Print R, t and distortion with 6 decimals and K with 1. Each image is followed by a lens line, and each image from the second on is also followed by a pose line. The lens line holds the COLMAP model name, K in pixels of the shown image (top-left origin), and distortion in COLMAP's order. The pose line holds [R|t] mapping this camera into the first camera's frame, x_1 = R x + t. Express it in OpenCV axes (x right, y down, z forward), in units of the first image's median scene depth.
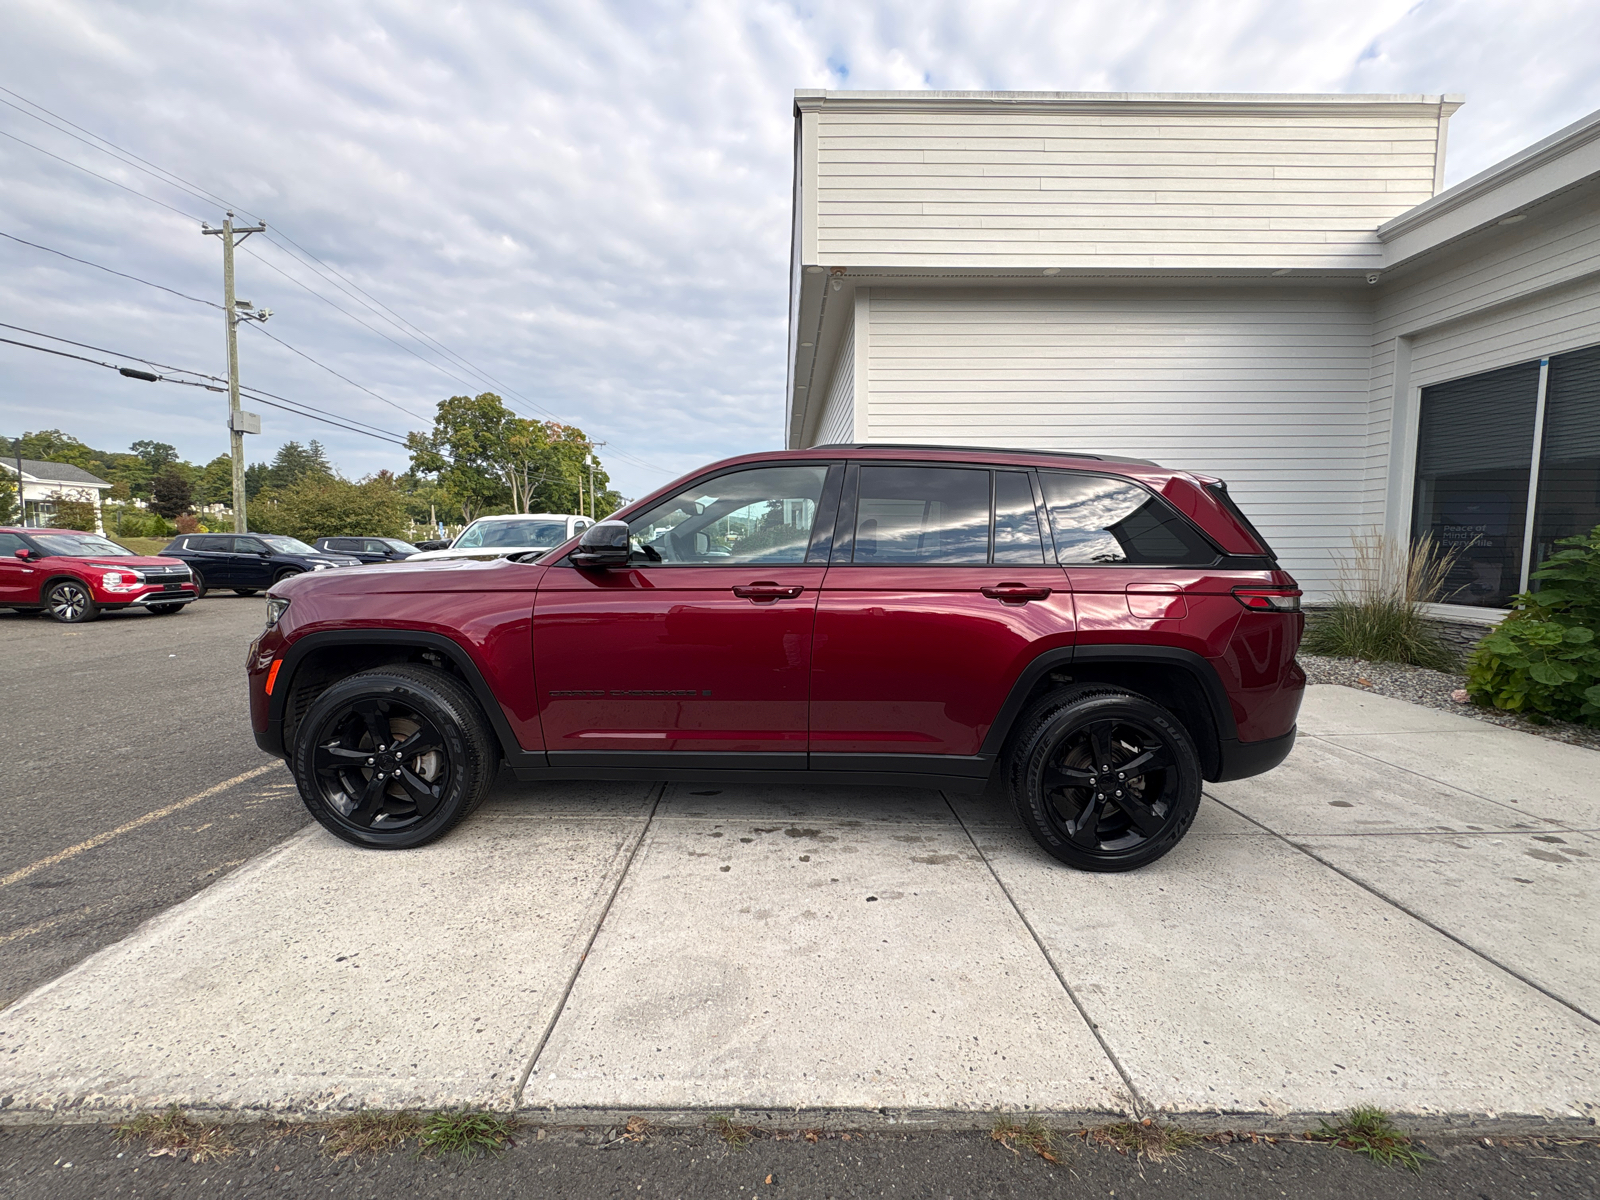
lens RADIAL K [[635.2, 0, 792.1], [0, 635.2, 604.8], [0, 0, 1]] dist [0.000158, -0.001376]
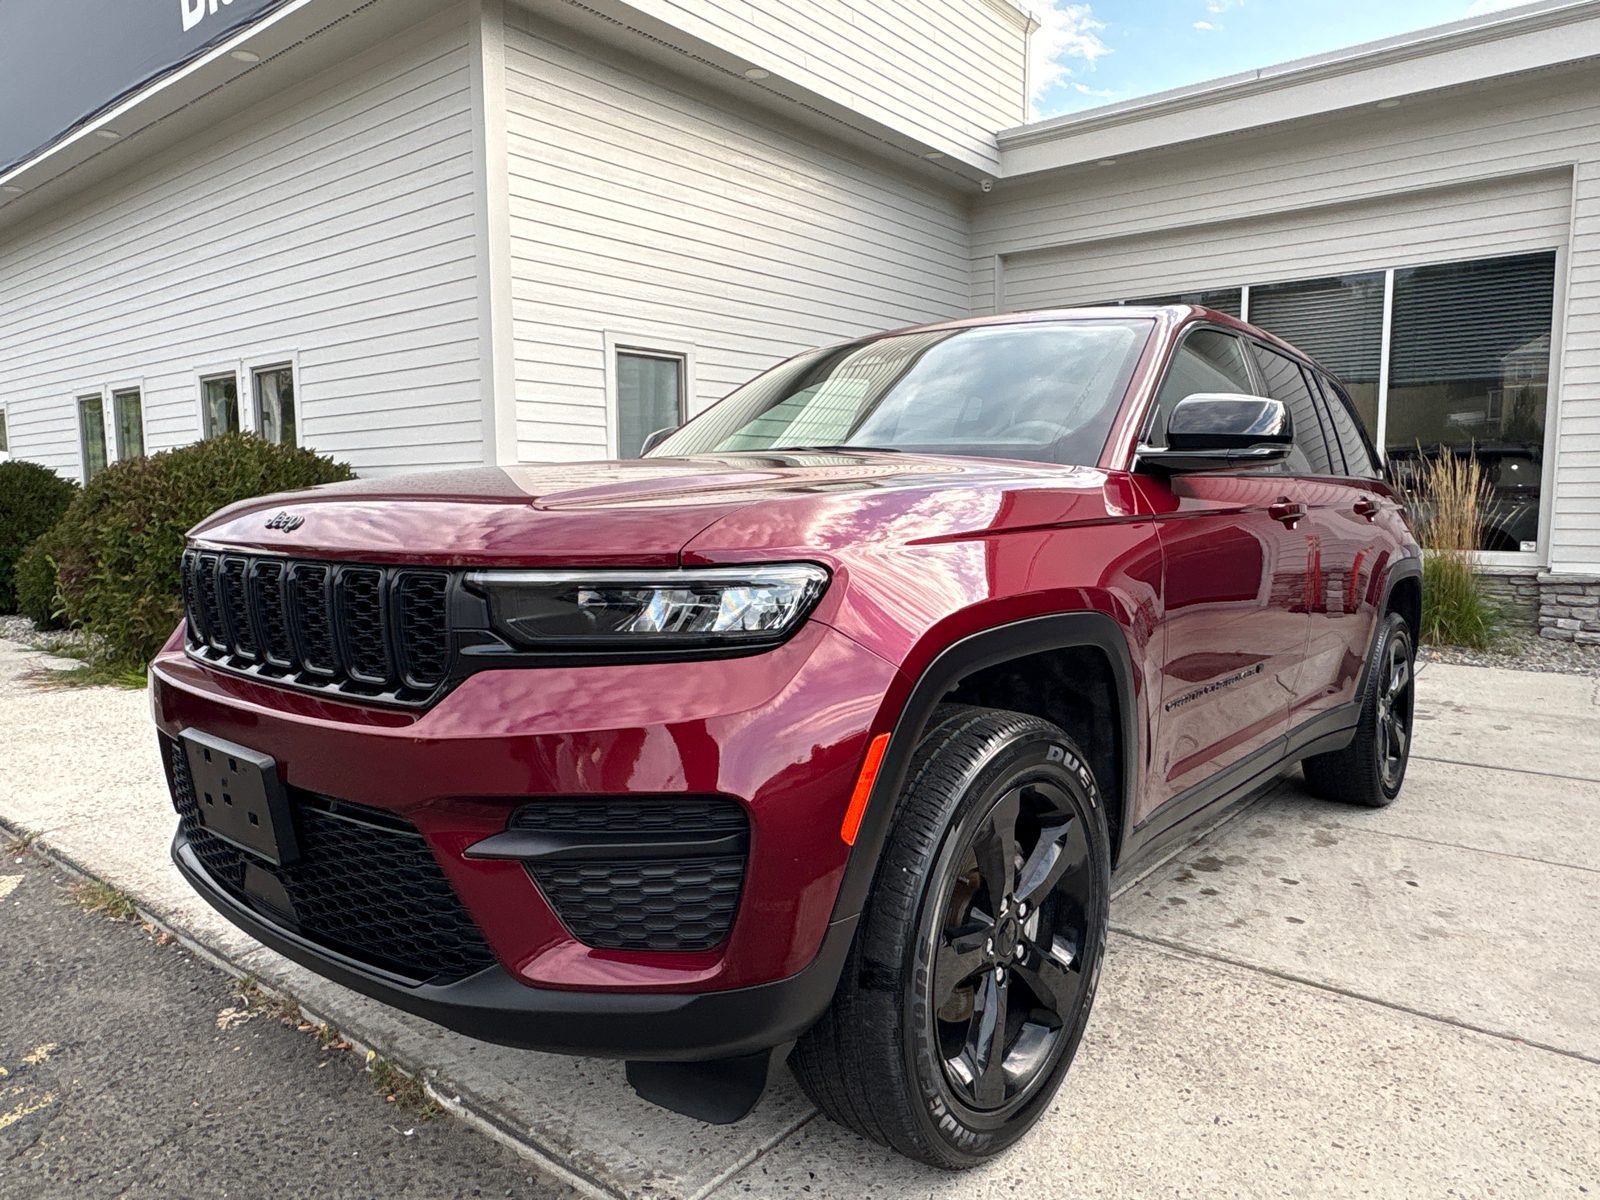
lens RADIAL K [[1062.9, 0, 787.2], [0, 1062.9, 599.2], [0, 0, 1]] dist [0.003575, -0.000237]
pose [[0.638835, -0.081240, 0.765043, -0.986991], [0.077199, 0.996159, 0.041318, -0.012895], [-0.765461, 0.032665, 0.642653, 0.510005]]
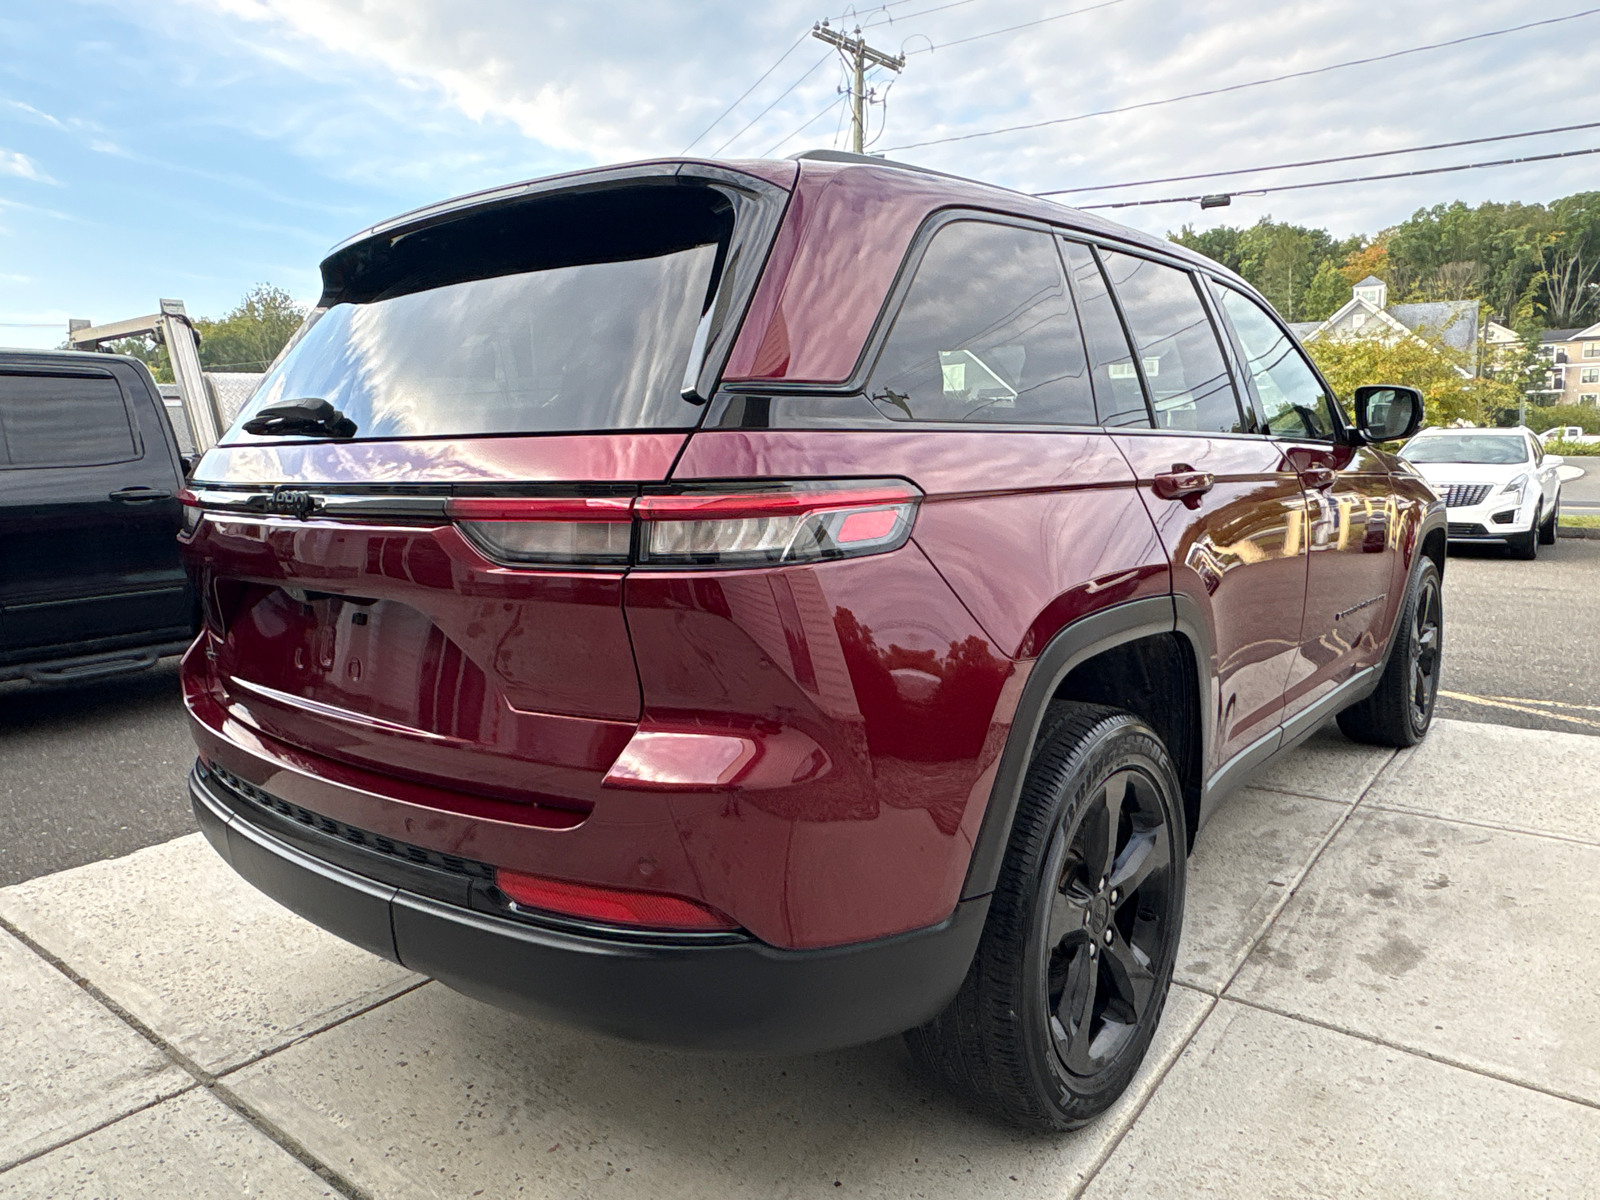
lens RADIAL K [[1062.9, 0, 809.6], [0, 1062.9, 604.3], [0, 0, 1]] dist [0.003575, -0.000237]
pose [[-0.616432, 0.101775, -0.780803, 0.934860], [-0.071663, 0.980245, 0.184348, -0.096736], [0.784140, 0.169593, -0.596961, 1.520396]]
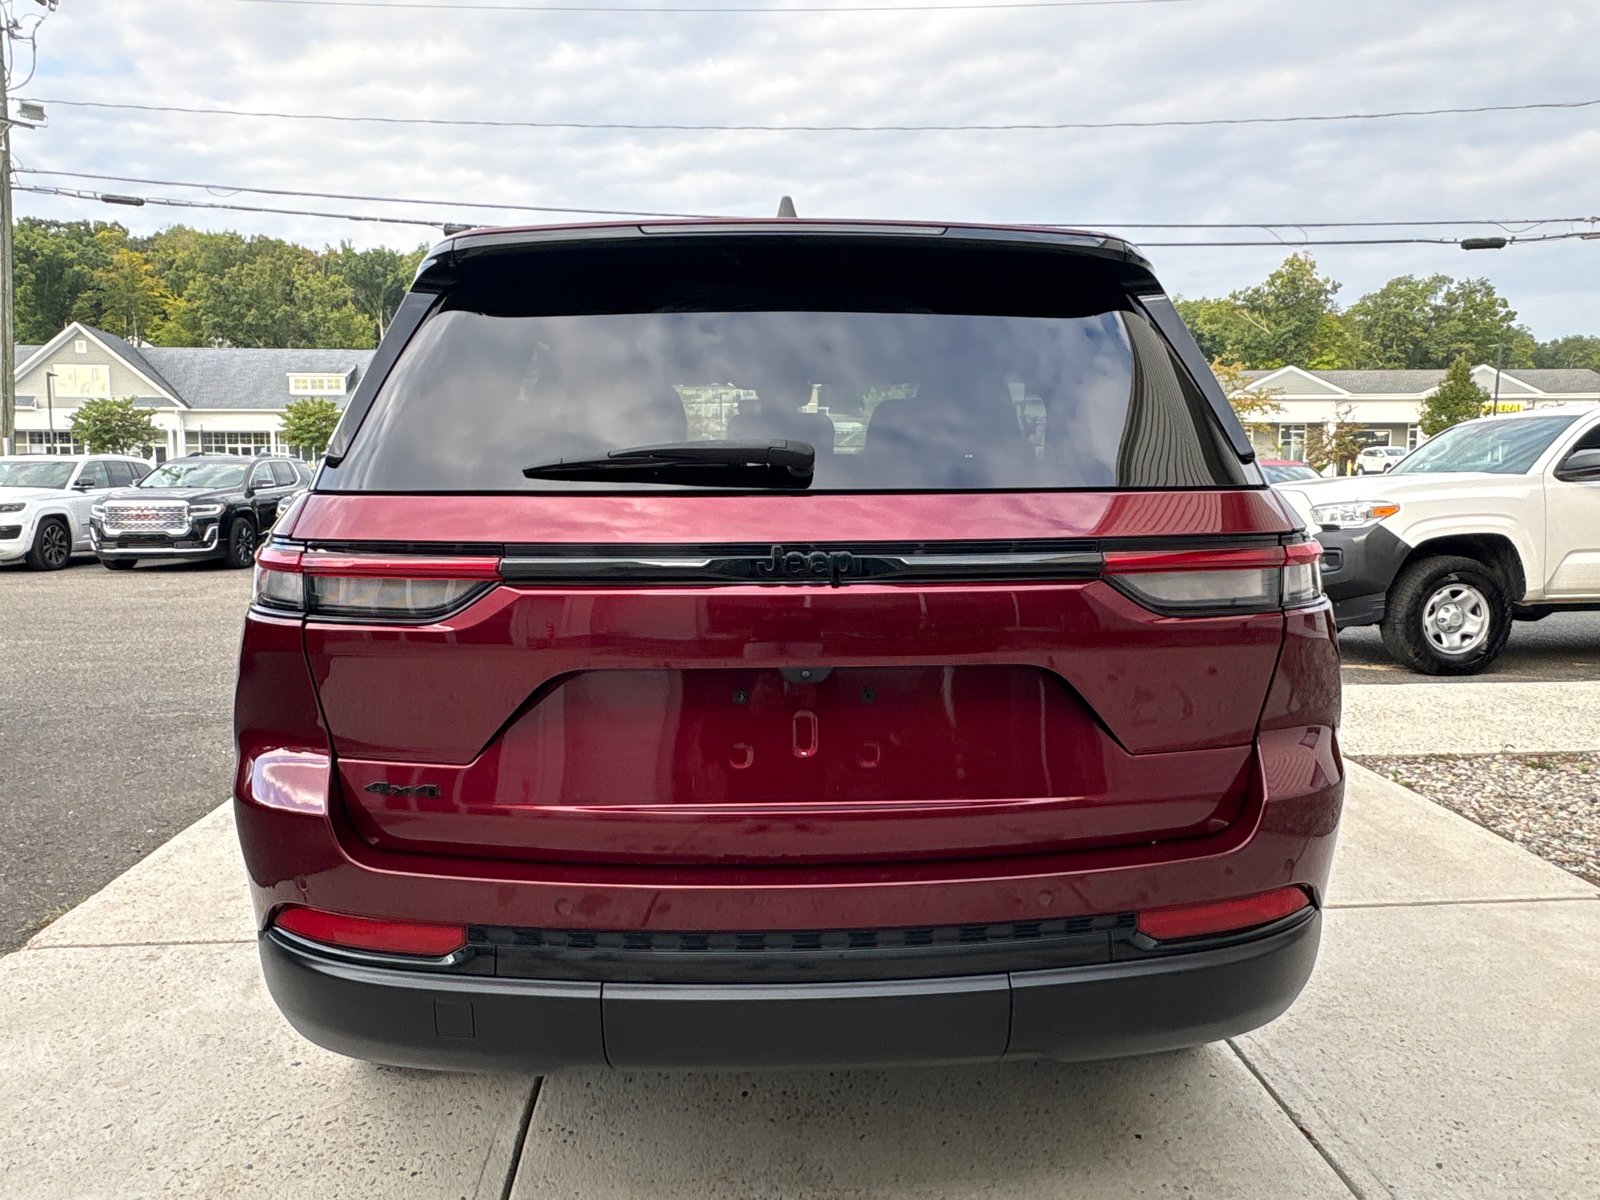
lens RADIAL K [[1062.9, 0, 800.0], [0, 1062.9, 611.3], [0, 0, 1]] dist [0.003575, -0.000237]
pose [[0.059571, 0.117176, -0.991323, 1.100482], [-0.089866, 0.989684, 0.111582, -0.063314], [0.994171, 0.082439, 0.069486, 0.995168]]
